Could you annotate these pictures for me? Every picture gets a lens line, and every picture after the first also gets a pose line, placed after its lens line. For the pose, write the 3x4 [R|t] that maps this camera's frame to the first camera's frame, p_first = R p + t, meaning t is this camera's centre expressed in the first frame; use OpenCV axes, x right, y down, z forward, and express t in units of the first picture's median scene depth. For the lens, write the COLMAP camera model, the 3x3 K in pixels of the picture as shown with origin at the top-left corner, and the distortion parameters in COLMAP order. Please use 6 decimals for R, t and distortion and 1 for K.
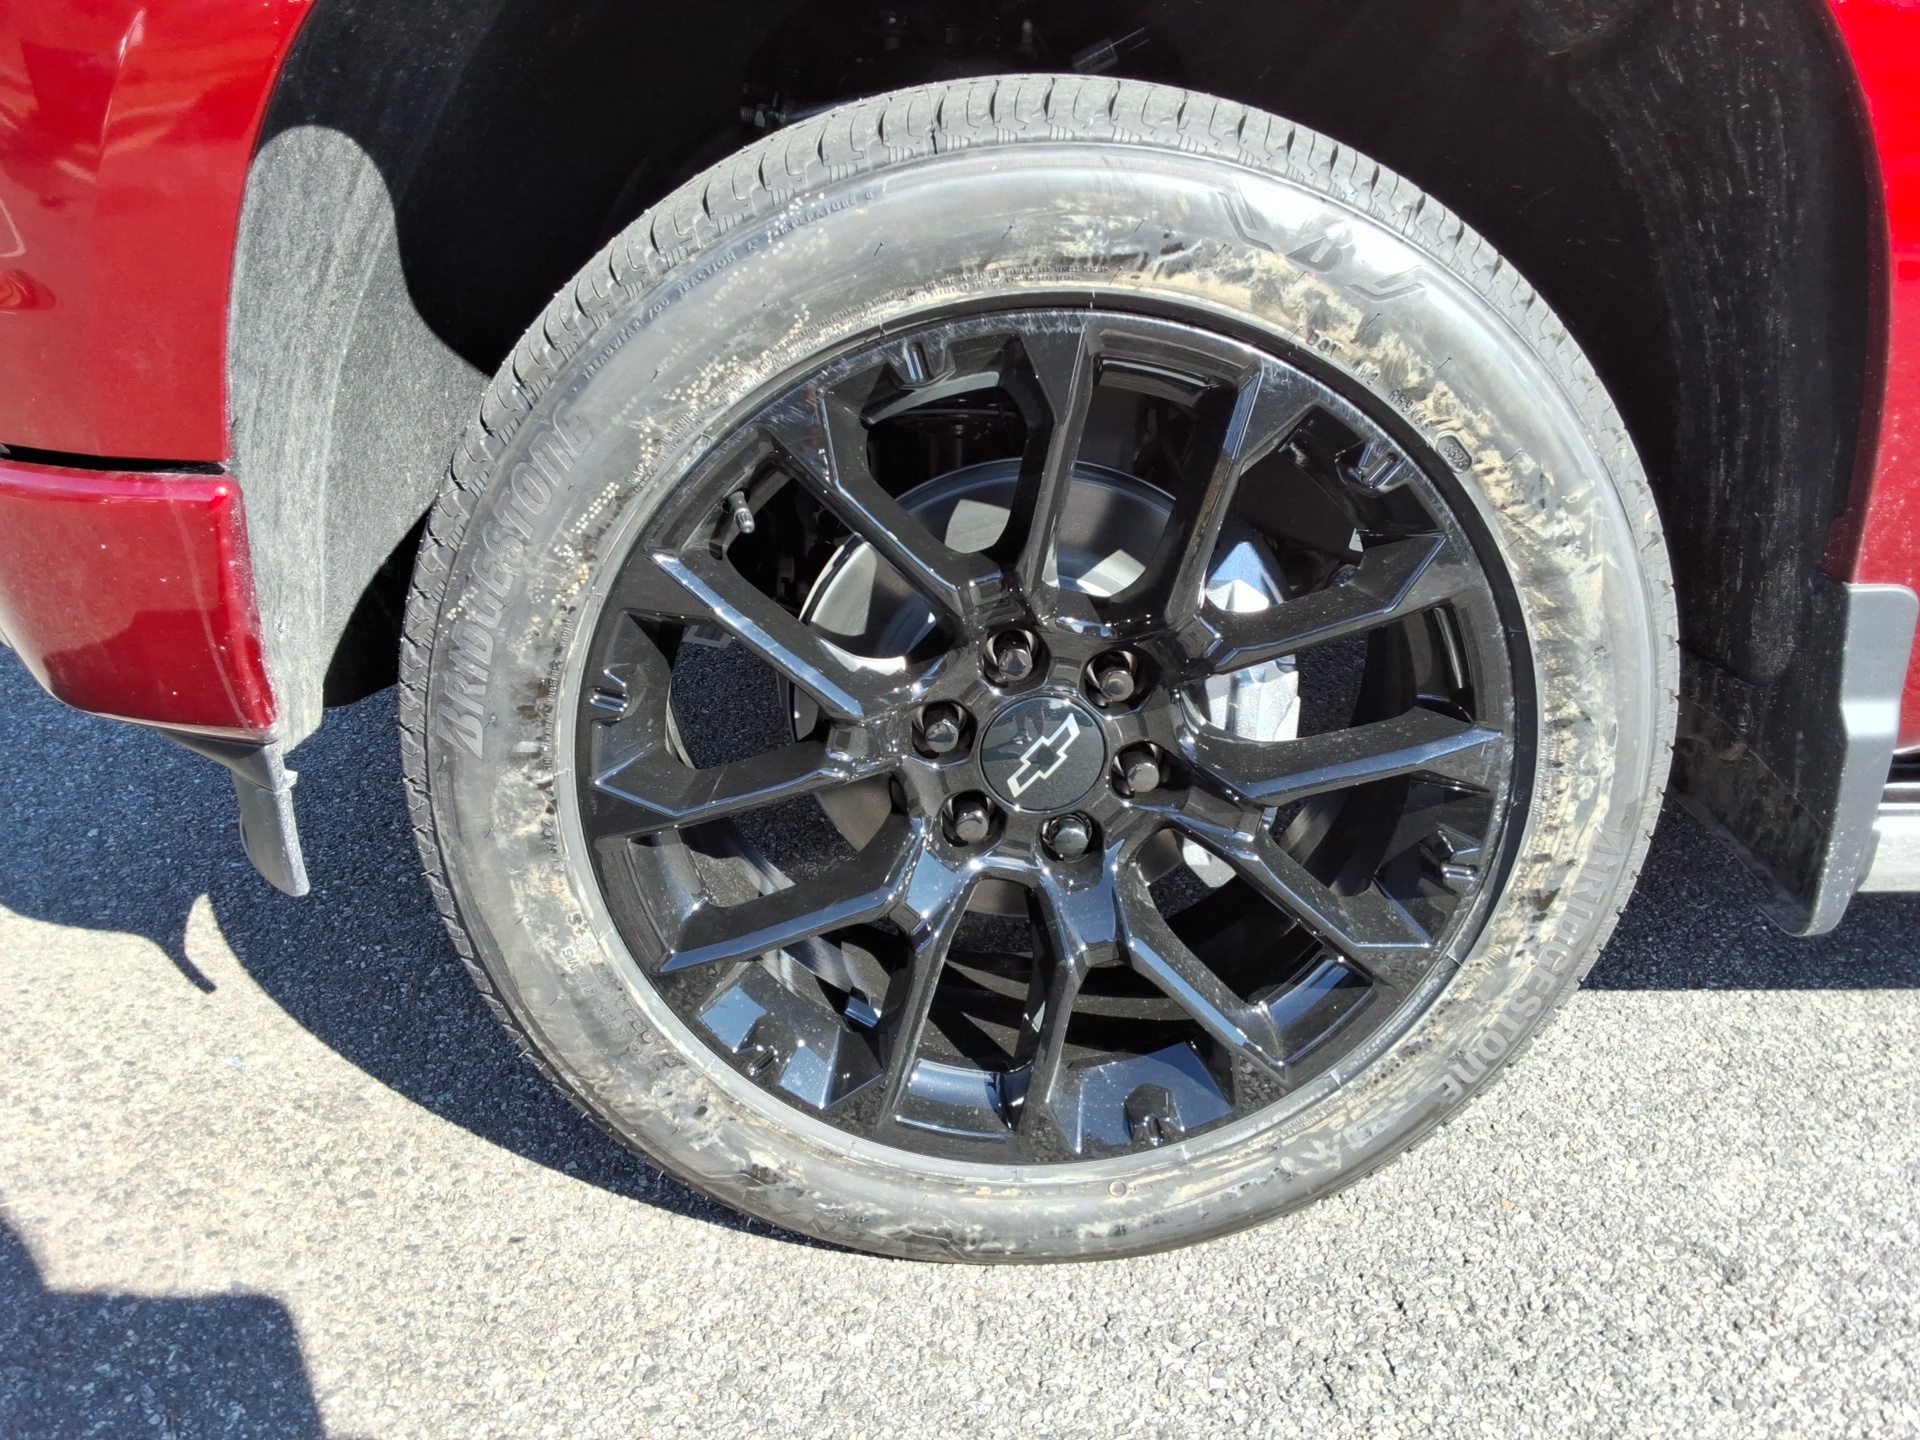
lens RADIAL K [[1533.6, 0, 974.8], [0, 1533.6, 696.9], [0, 0, 1]] dist [0.124889, -0.195579]
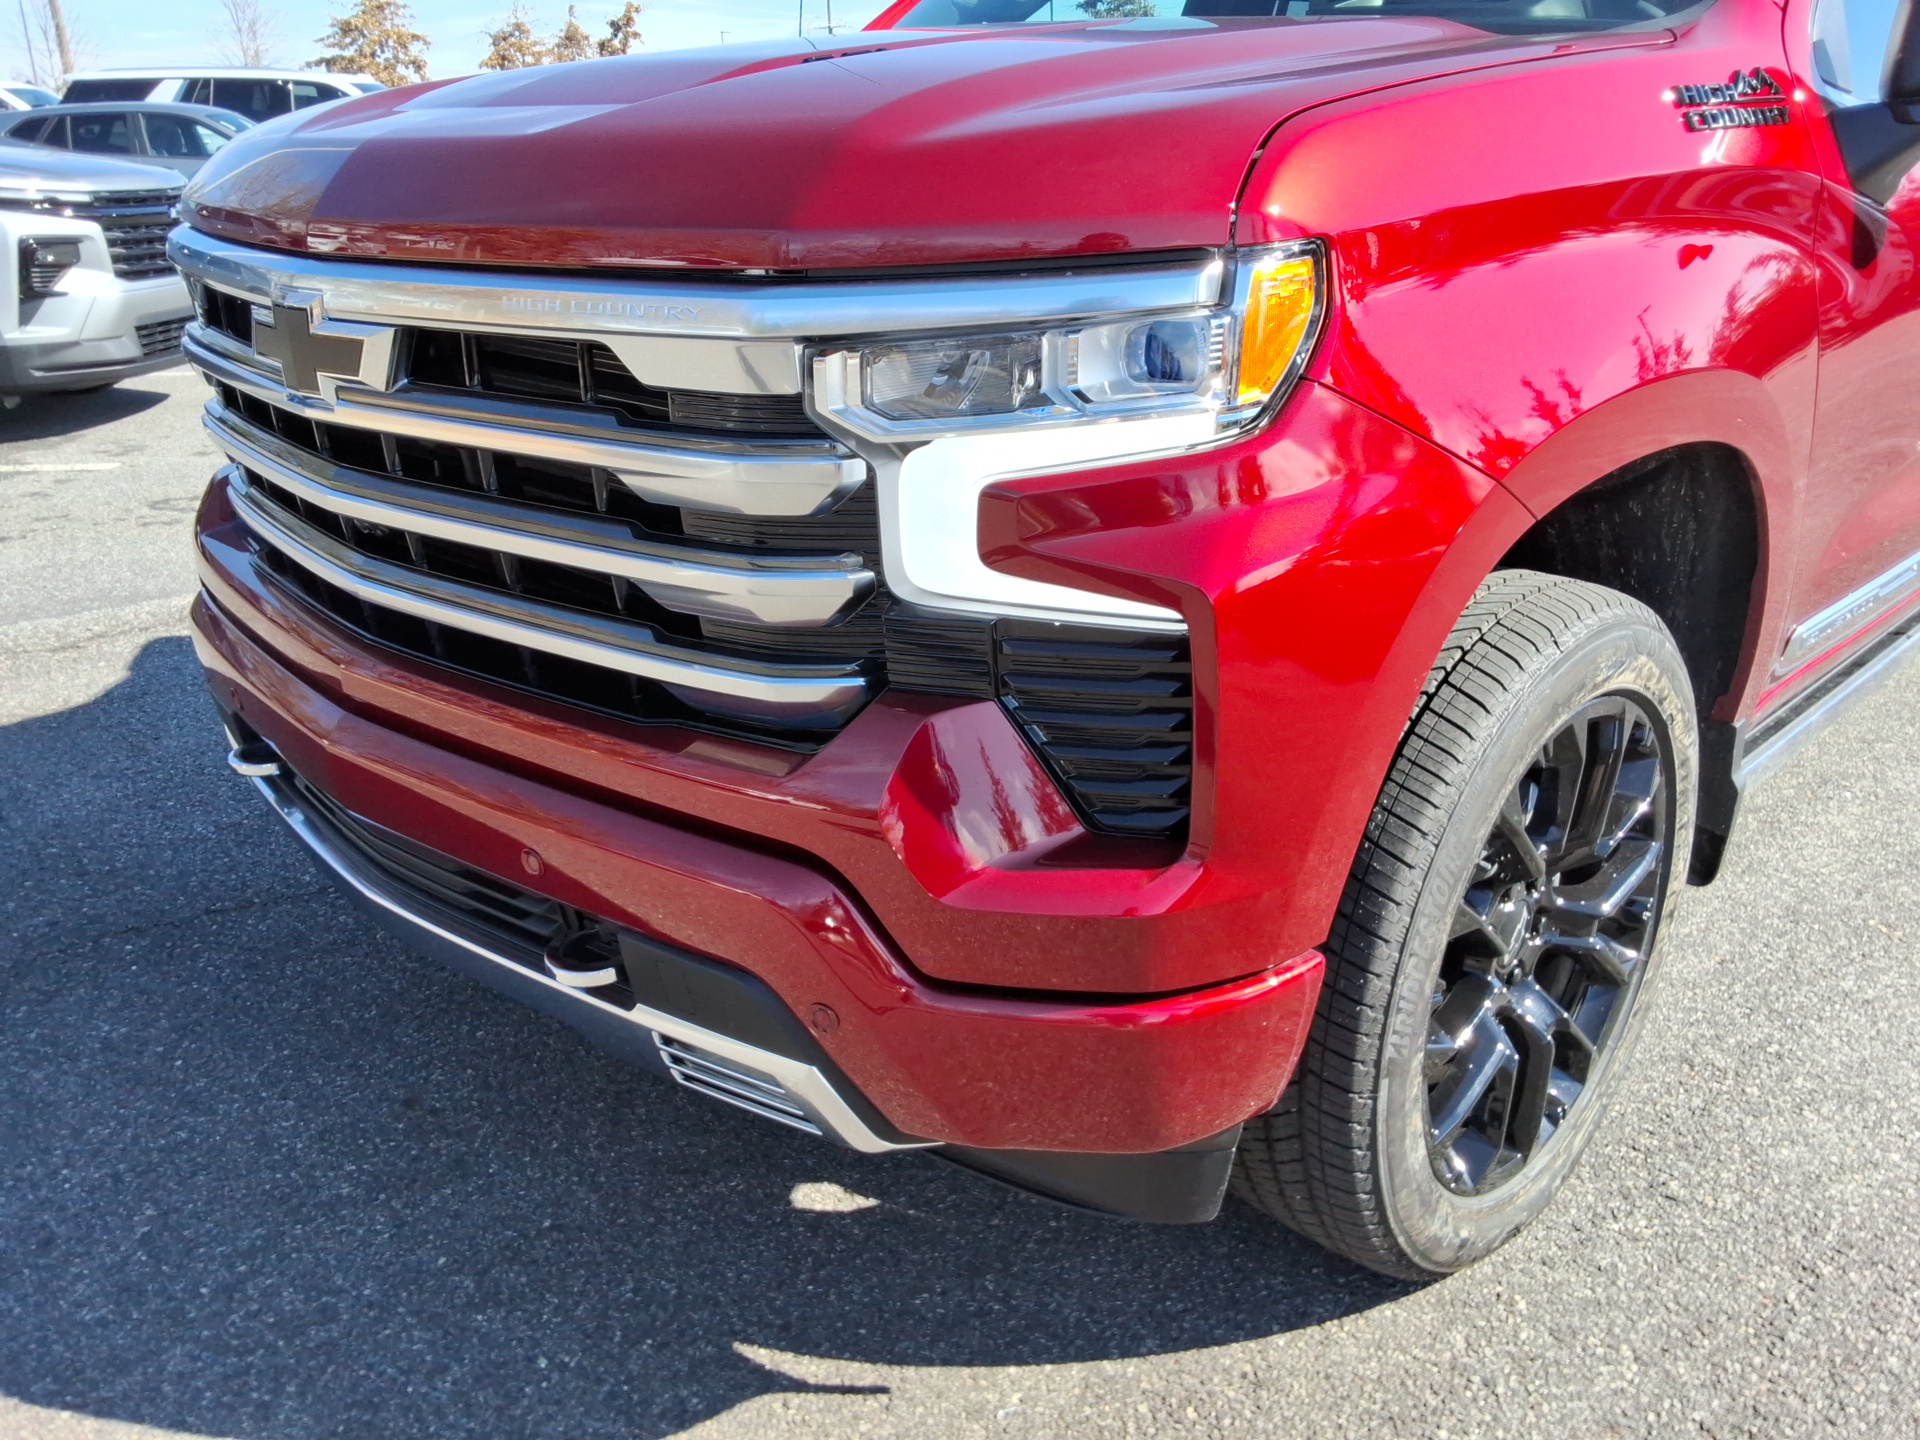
lens RADIAL K [[1533.6, 0, 974.8], [0, 1533.6, 696.9], [0, 0, 1]] dist [0.124889, -0.195579]
pose [[0.729740, -0.265441, 0.630096, -1.499832], [0.282521, 0.956273, 0.075651, -0.549250], [-0.622625, 0.122810, 0.772823, -0.009736]]
